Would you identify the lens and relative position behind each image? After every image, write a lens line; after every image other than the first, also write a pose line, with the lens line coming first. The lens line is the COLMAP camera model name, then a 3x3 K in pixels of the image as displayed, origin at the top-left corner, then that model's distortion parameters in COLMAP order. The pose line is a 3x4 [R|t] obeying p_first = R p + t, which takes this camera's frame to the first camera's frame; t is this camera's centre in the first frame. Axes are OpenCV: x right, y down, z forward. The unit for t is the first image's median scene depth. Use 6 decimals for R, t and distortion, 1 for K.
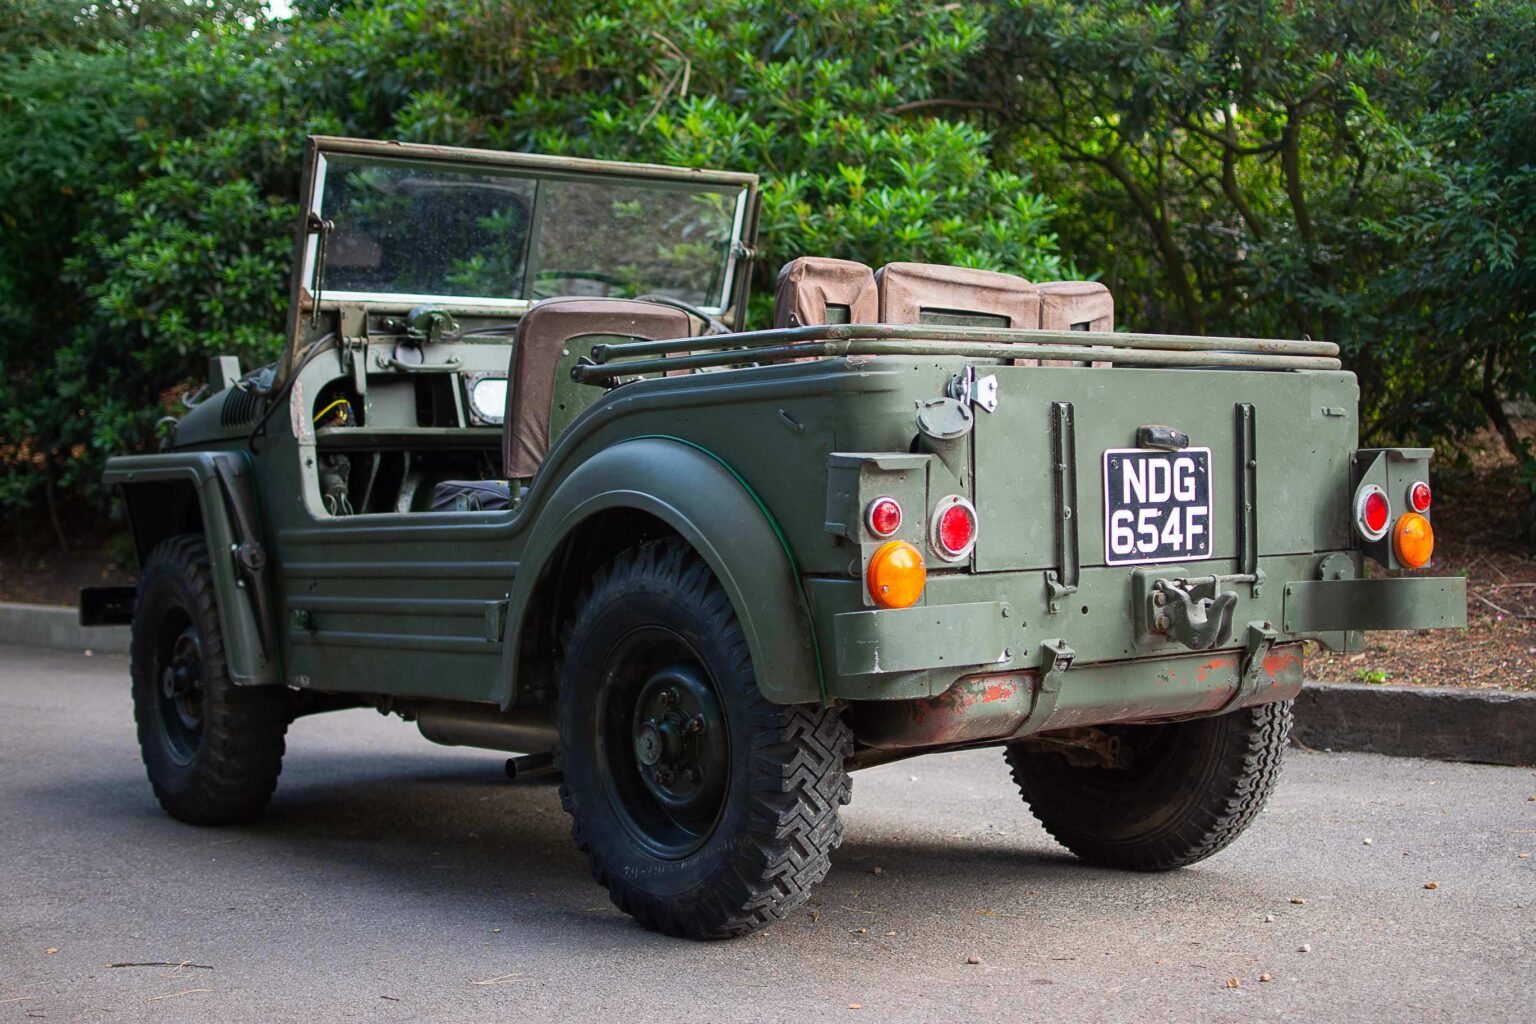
lens RADIAL K [[2336.1, 0, 768.0], [0, 2336.1, 512.0], [0, 0, 1]] dist [-0.155701, 0.029280]
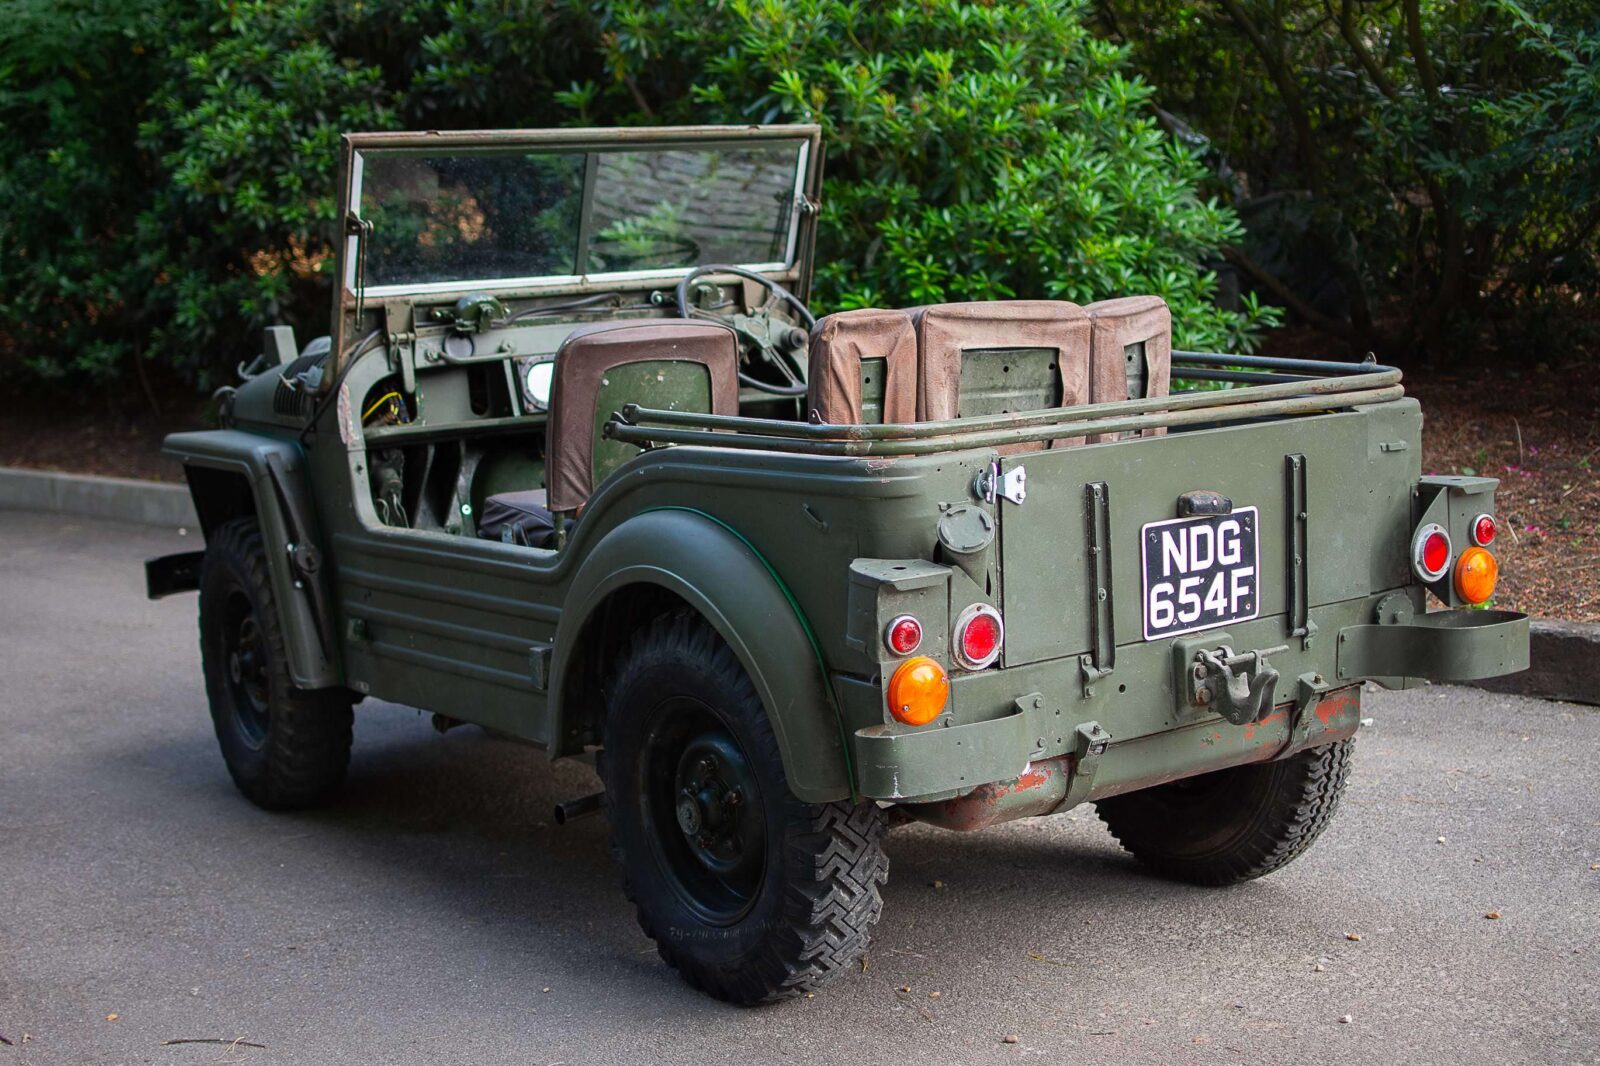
lens RADIAL K [[2433.4, 0, 800.0], [0, 2433.4, 533.0], [0, 0, 1]] dist [-0.155701, 0.029280]
pose [[0.998525, -0.016720, -0.051663, 0.046610], [0.023044, 0.991971, 0.124347, -0.132215], [0.049169, -0.125354, 0.990893, -0.011772]]
